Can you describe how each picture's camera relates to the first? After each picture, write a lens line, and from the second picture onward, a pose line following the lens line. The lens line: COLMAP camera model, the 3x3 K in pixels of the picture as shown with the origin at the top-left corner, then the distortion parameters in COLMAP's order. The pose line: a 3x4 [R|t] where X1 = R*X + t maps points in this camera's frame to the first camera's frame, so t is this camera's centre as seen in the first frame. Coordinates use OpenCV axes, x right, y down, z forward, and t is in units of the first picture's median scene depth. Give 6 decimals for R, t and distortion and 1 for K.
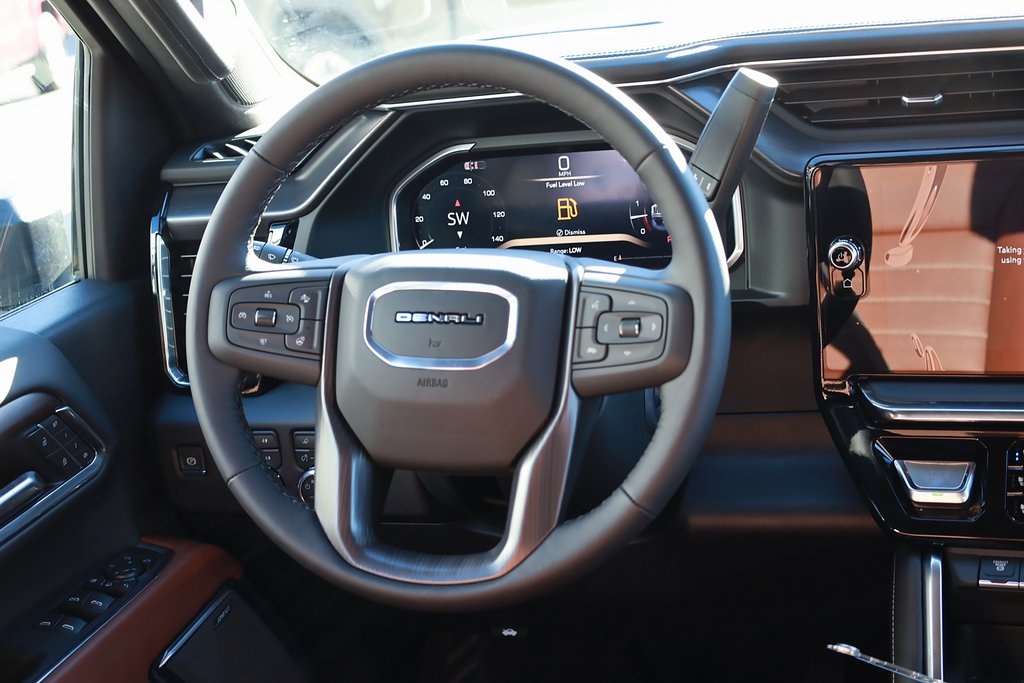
lens RADIAL K [[1571.7, 0, 512.0], [0, 1571.7, 341.5], [0, 0, 1]] dist [-0.012031, 0.027638]
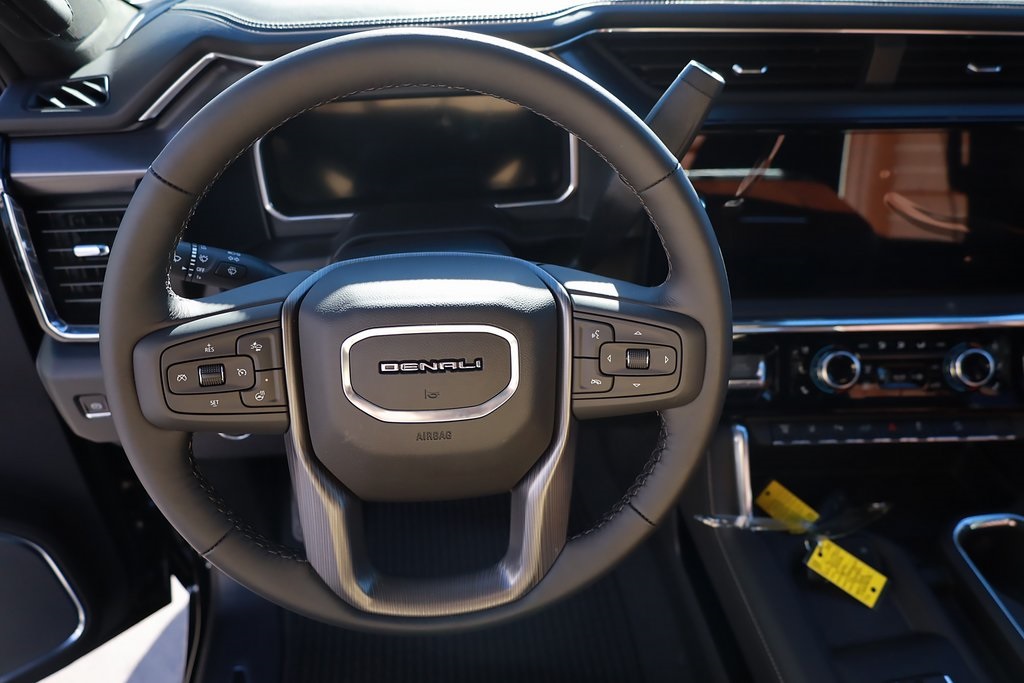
lens RADIAL K [[688.9, 0, 513.6], [0, 688.9, 351.7], [0, 0, 1]] dist [-0.023589, 0.001694]
pose [[0.914674, -0.154964, 0.373307, -0.137202], [0.016330, 0.937000, 0.348948, -0.145717], [-0.403863, -0.313077, 0.859580, 0.593267]]
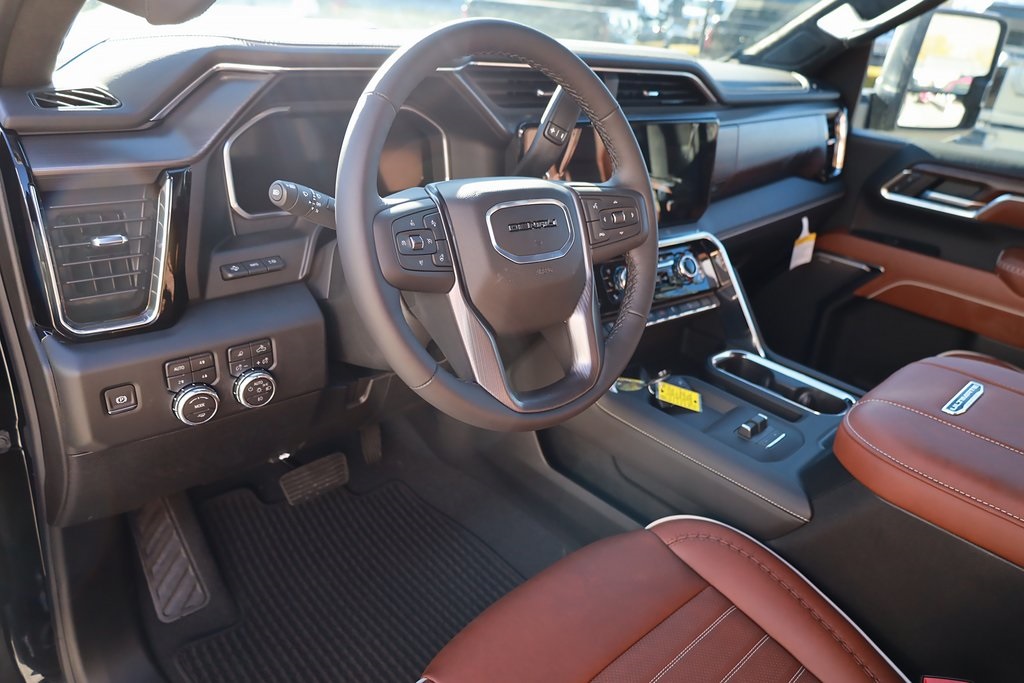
lens RADIAL K [[688.9, 0, 513.6], [0, 688.9, 351.7], [0, 0, 1]] dist [-0.023589, 0.001694]
pose [[0.510751, -0.238400, 0.826014, -0.540165], [0.105083, 0.970892, 0.215238, -0.037069], [-0.853282, -0.023133, 0.520936, 0.635298]]
